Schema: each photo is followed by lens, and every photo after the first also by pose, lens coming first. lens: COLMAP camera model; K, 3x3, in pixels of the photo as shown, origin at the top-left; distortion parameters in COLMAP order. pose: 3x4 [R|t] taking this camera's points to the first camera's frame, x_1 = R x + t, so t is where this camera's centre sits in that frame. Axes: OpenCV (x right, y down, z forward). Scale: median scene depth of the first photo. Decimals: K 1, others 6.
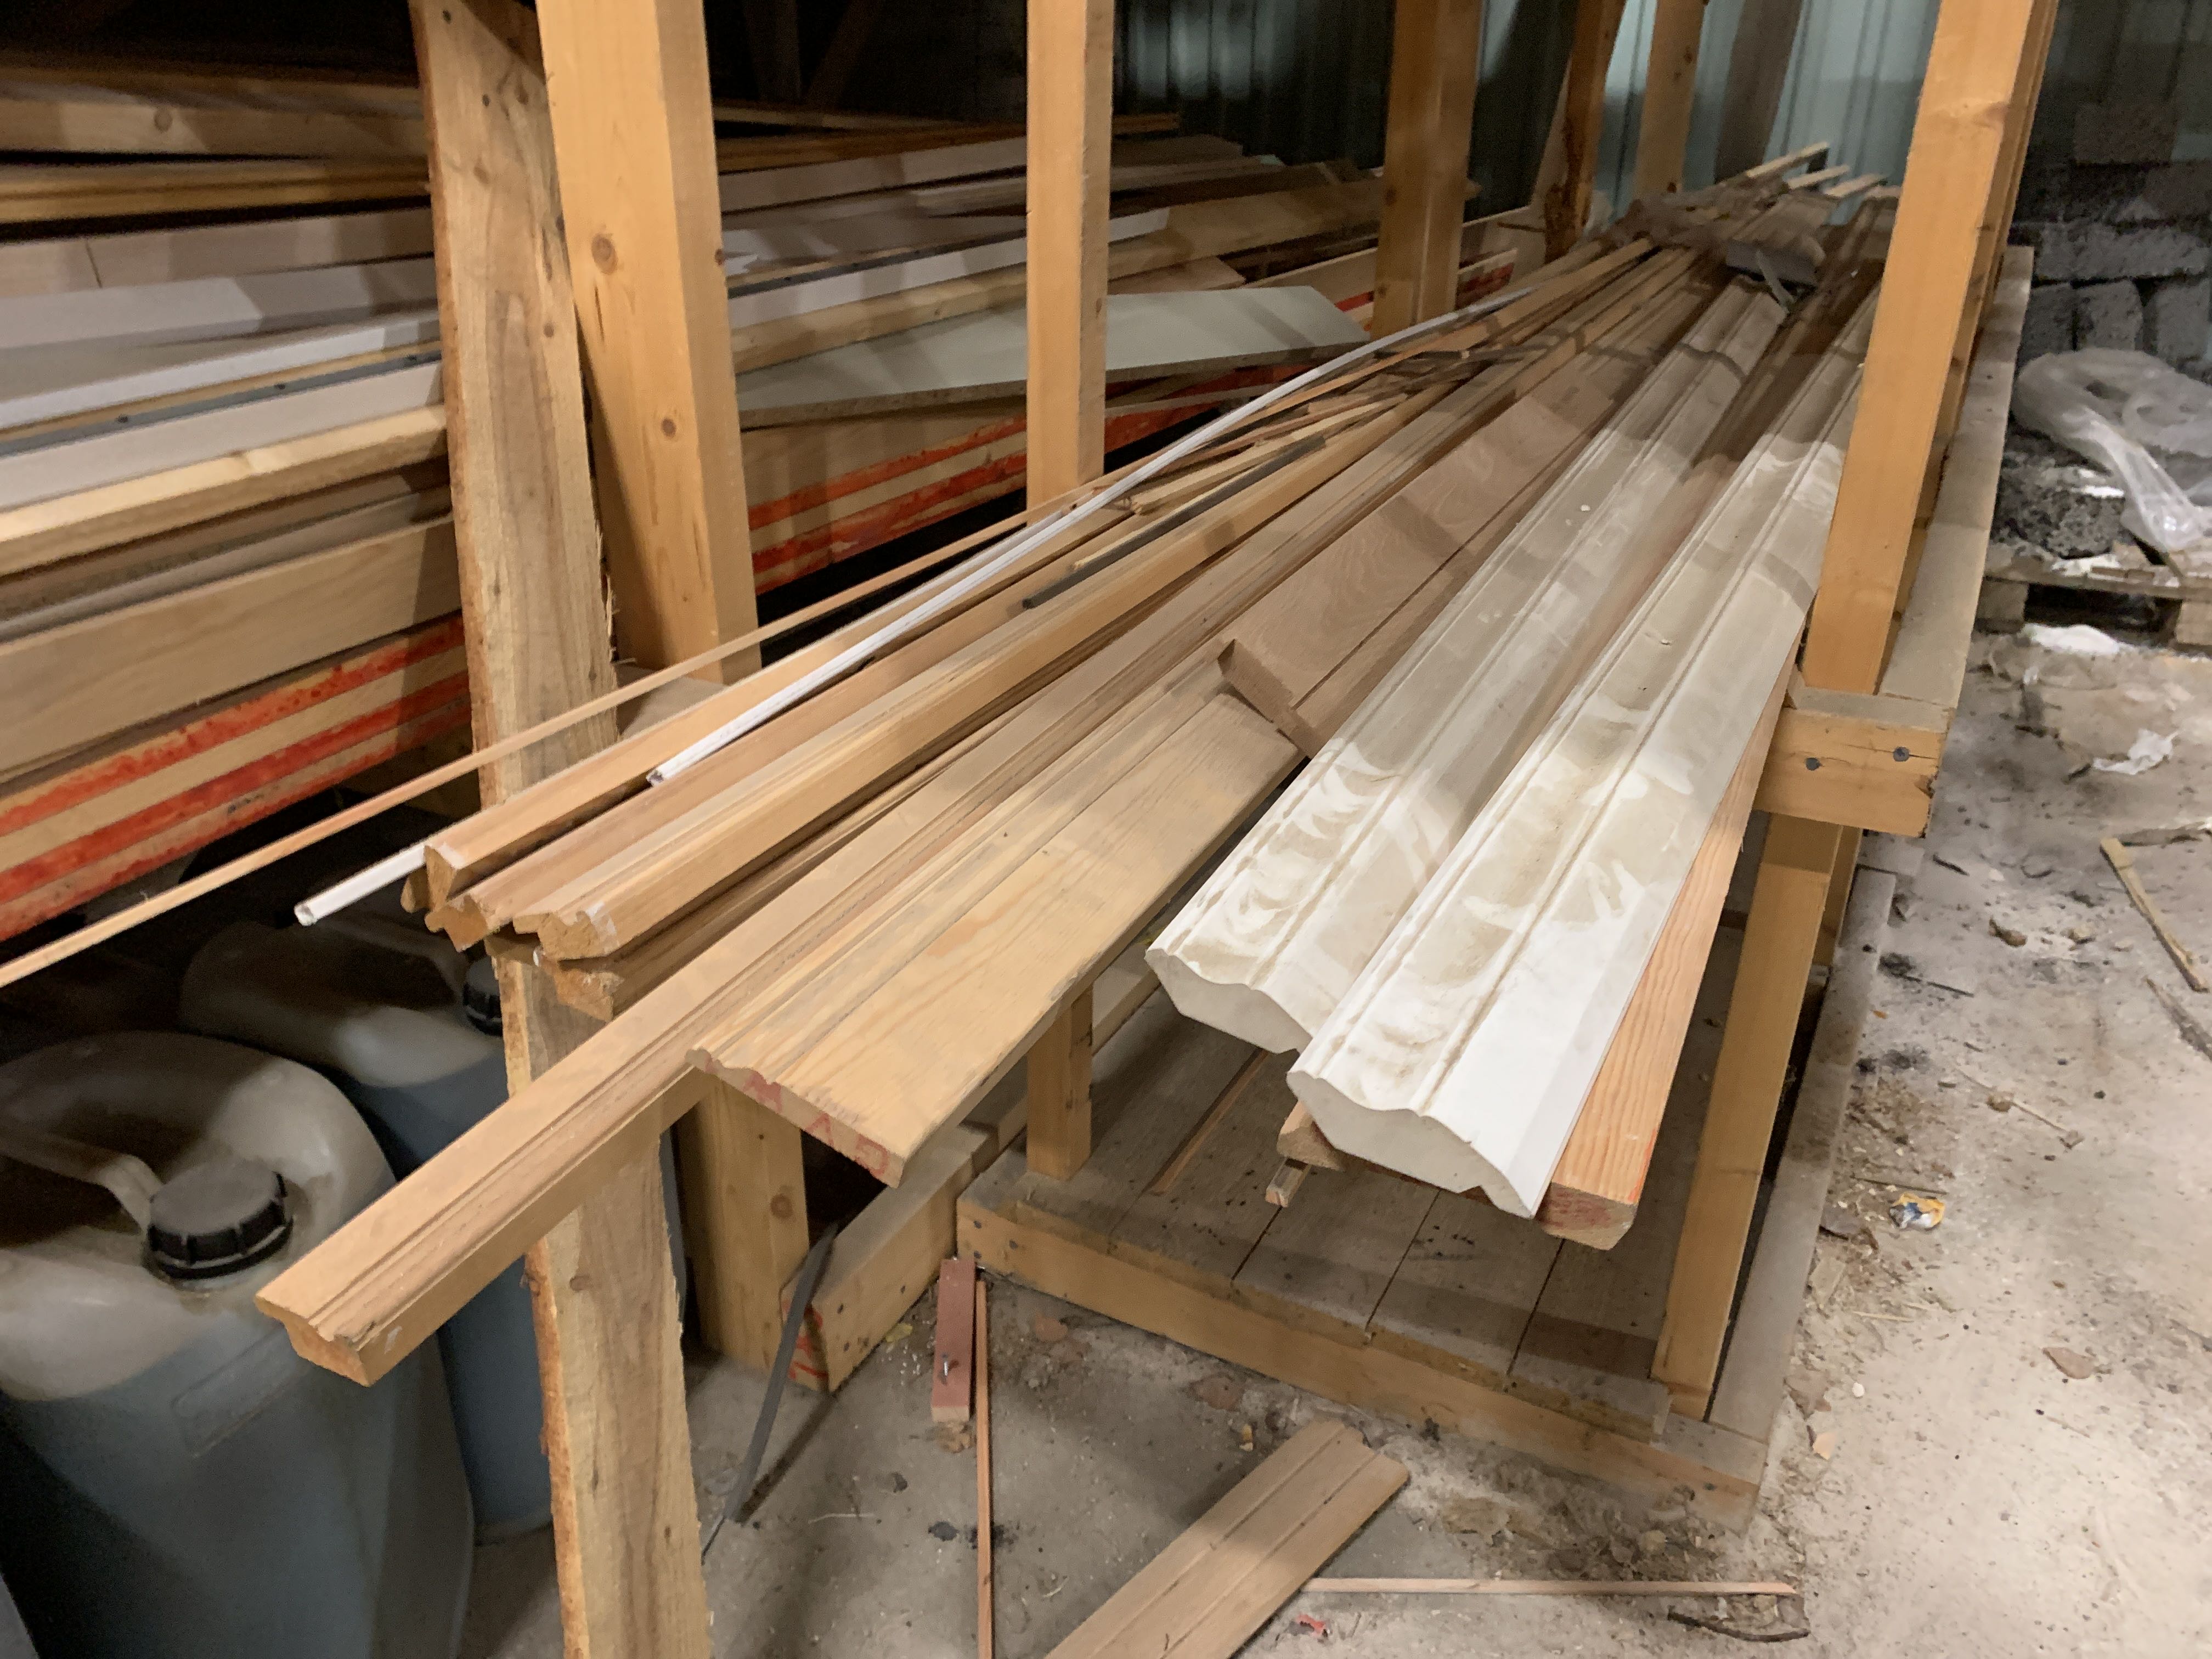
lens RADIAL K [[1673.5, 0, 1097.4], [0, 1673.5, 822.0], [0, 0, 1]] dist [0.074035, -0.113565]
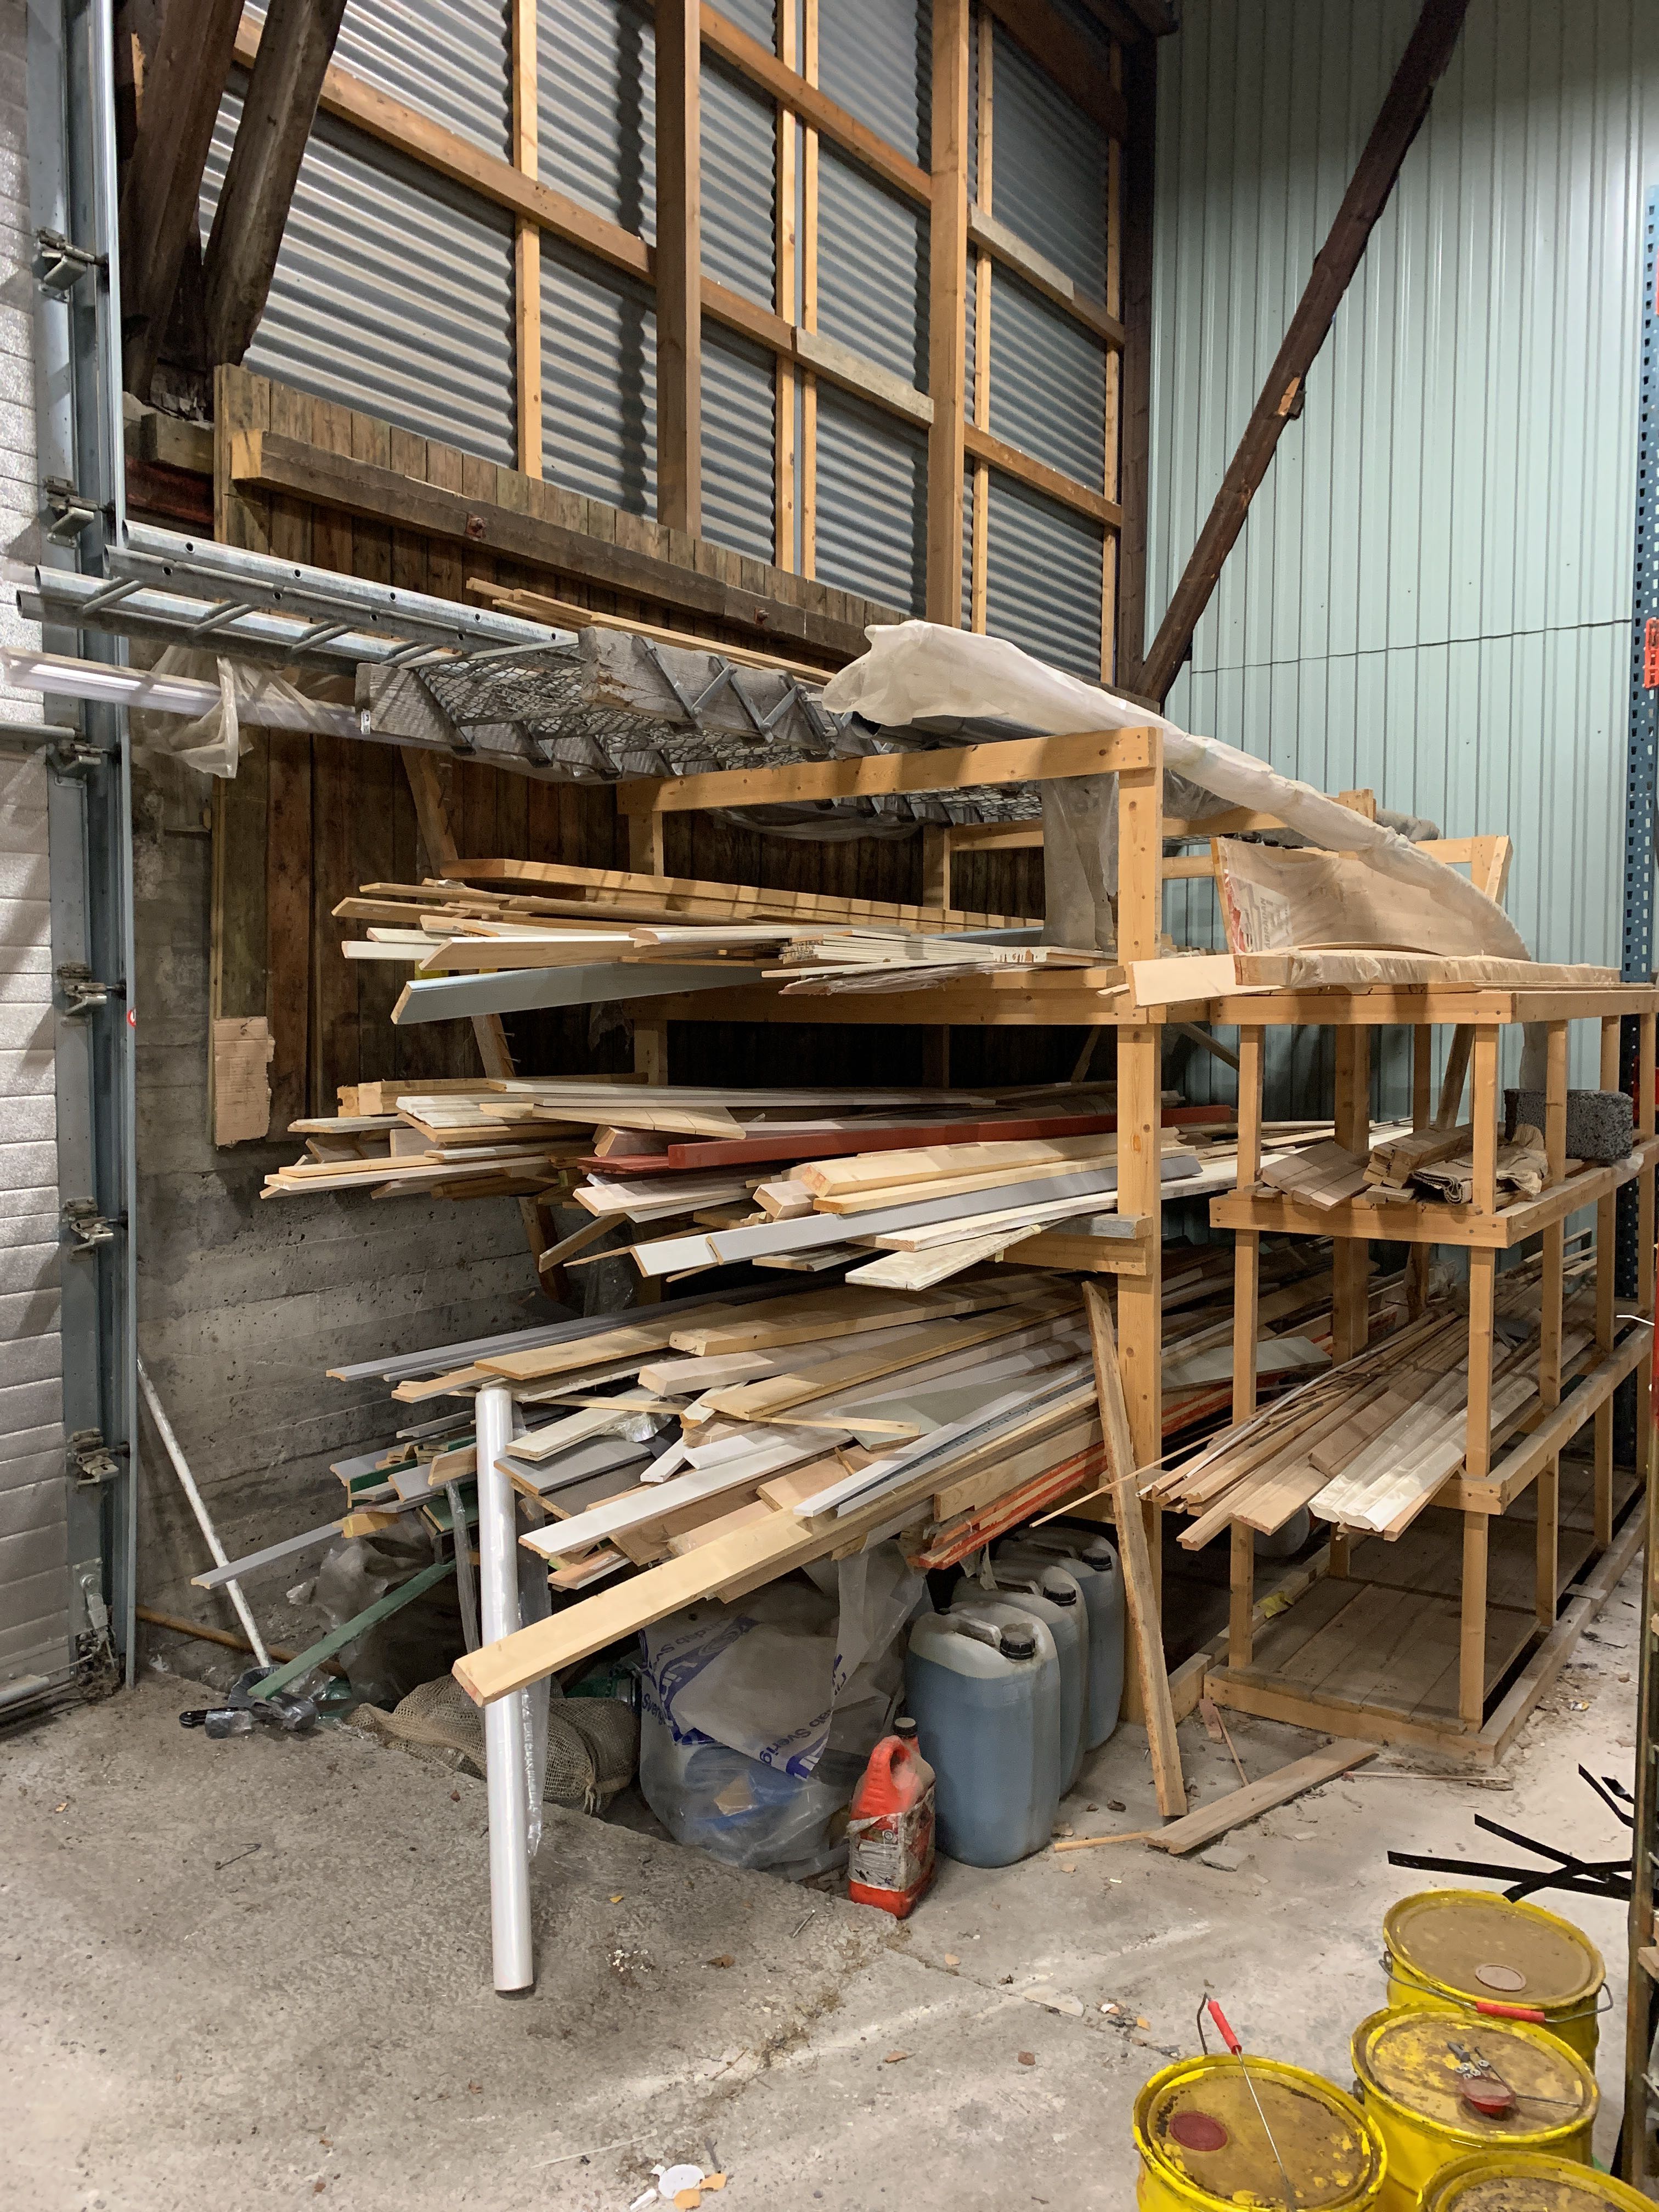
lens RADIAL K [[1673.5, 0, 837.7], [0, 1673.5, 1087.3], [0, 0, 1]] dist [0.074035, -0.113565]
pose [[0.993523, -0.004069, -0.113556, -0.413236], [-0.039603, 0.924296, -0.379616, 0.467598], [0.106504, 0.381655, 0.918148, -2.251820]]
